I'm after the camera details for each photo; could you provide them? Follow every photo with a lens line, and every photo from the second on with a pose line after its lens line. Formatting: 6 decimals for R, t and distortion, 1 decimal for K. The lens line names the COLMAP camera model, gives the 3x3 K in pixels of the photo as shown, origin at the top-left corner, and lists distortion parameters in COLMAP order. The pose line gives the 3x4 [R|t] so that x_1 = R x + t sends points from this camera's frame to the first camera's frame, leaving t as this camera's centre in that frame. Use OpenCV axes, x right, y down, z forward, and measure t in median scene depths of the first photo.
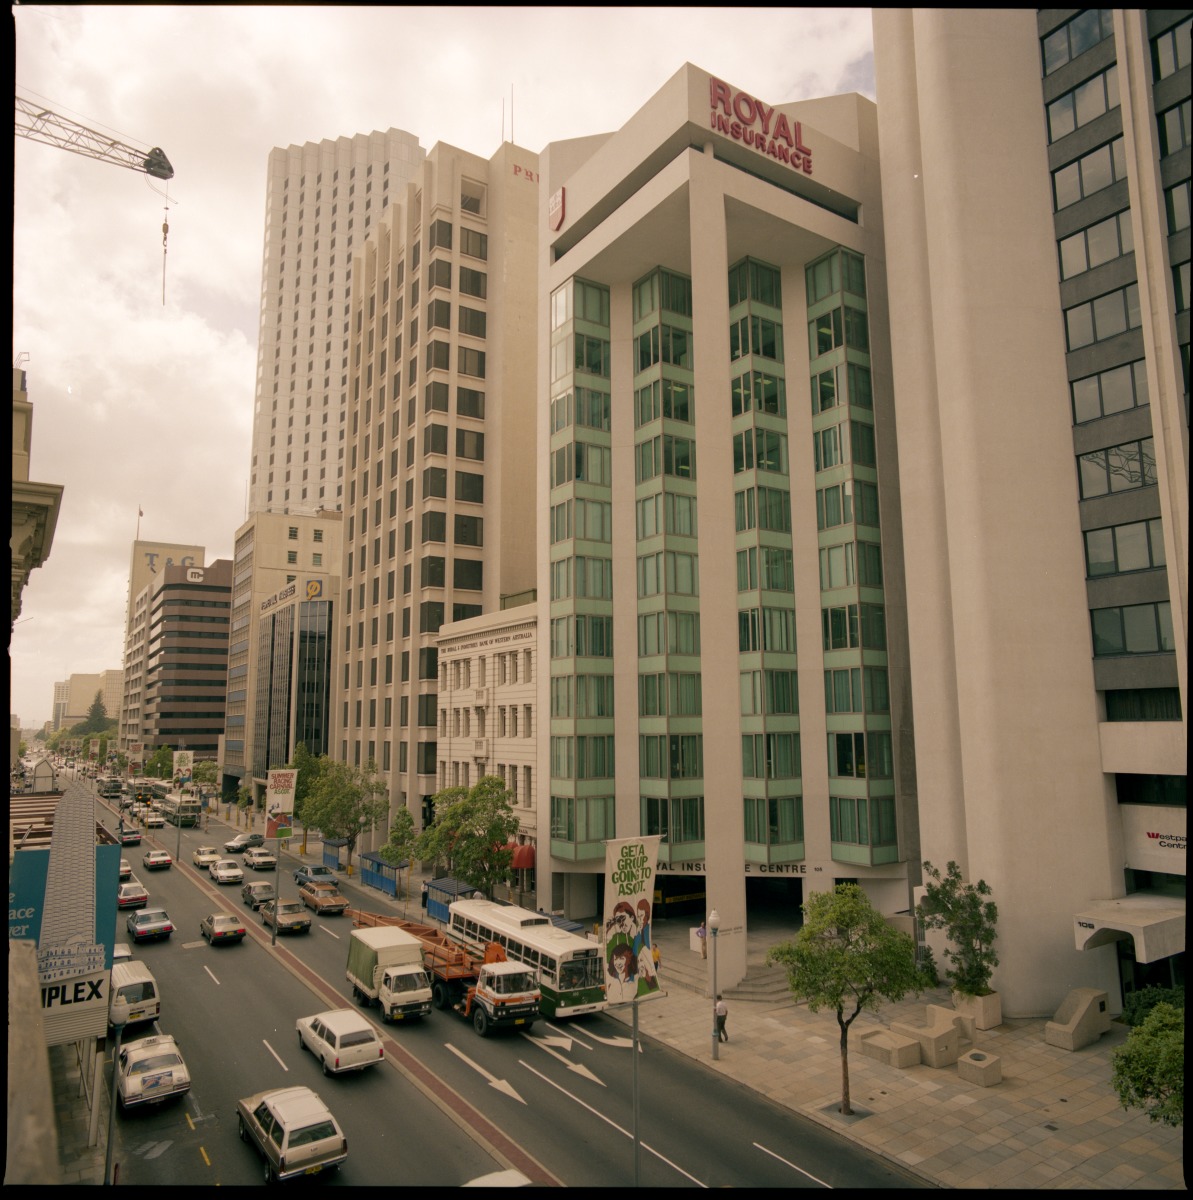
lens RADIAL K [[847.8, 0, 599.9], [0, 847.8, 602.6], [0, 0, 1]] dist [-0.000309, 0.000183]
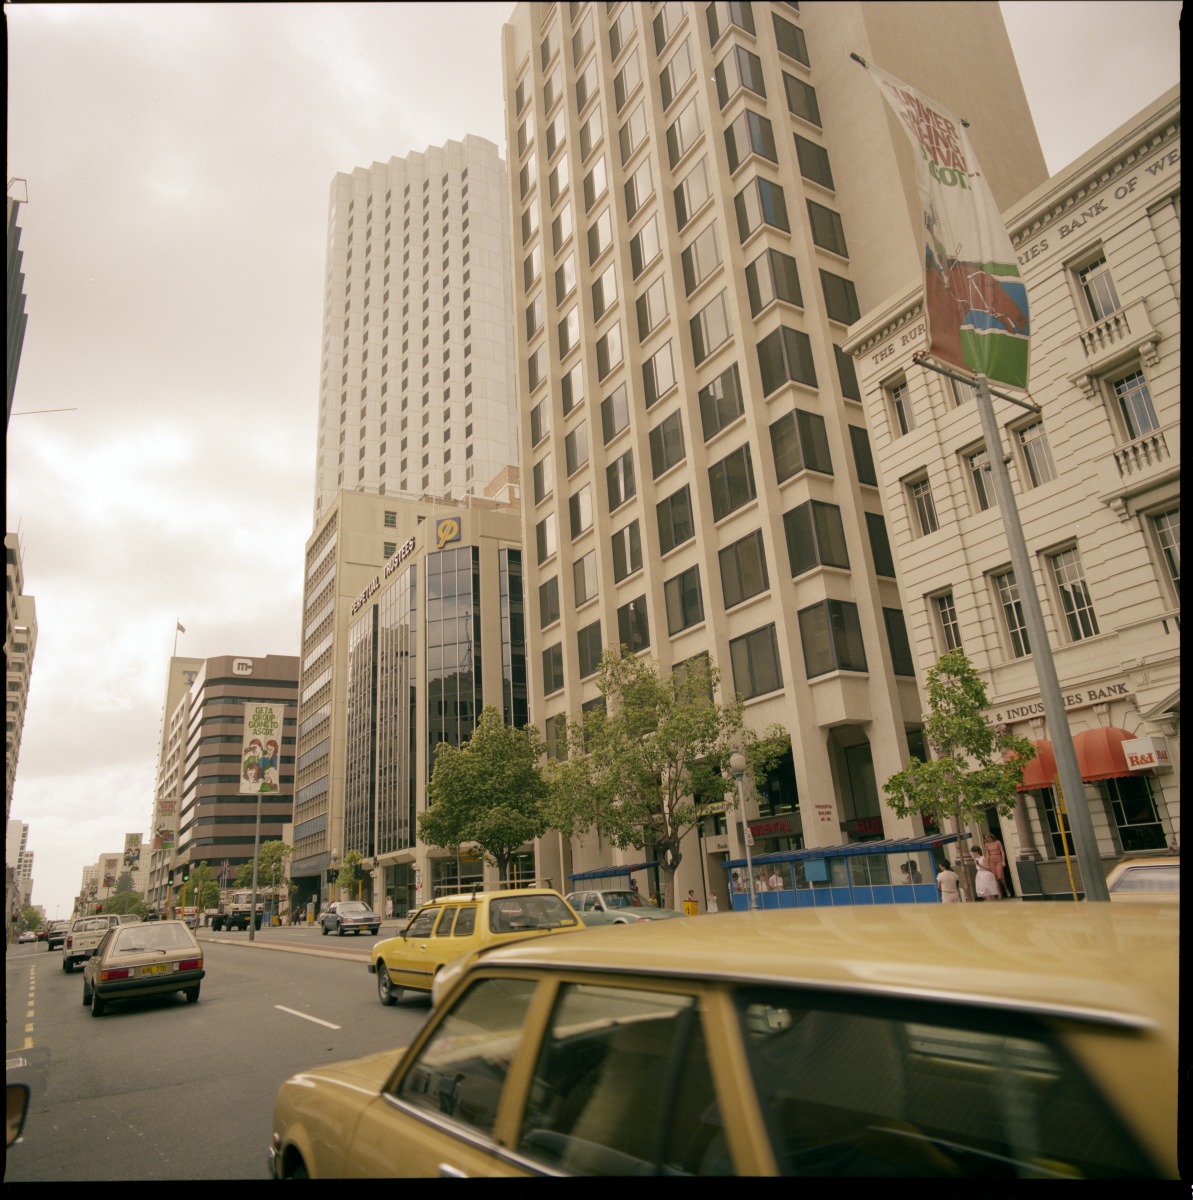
lens RADIAL K [[847.8, 0, 592.7], [0, 847.8, 597.1], [0, 0, 1]] dist [-0.000309, 0.000183]
pose [[0.996741, -0.073521, -0.033191, -0.119993], [0.065900, 0.979458, -0.190574, 0.091317], [0.046520, 0.187765, 0.981112, 0.221108]]
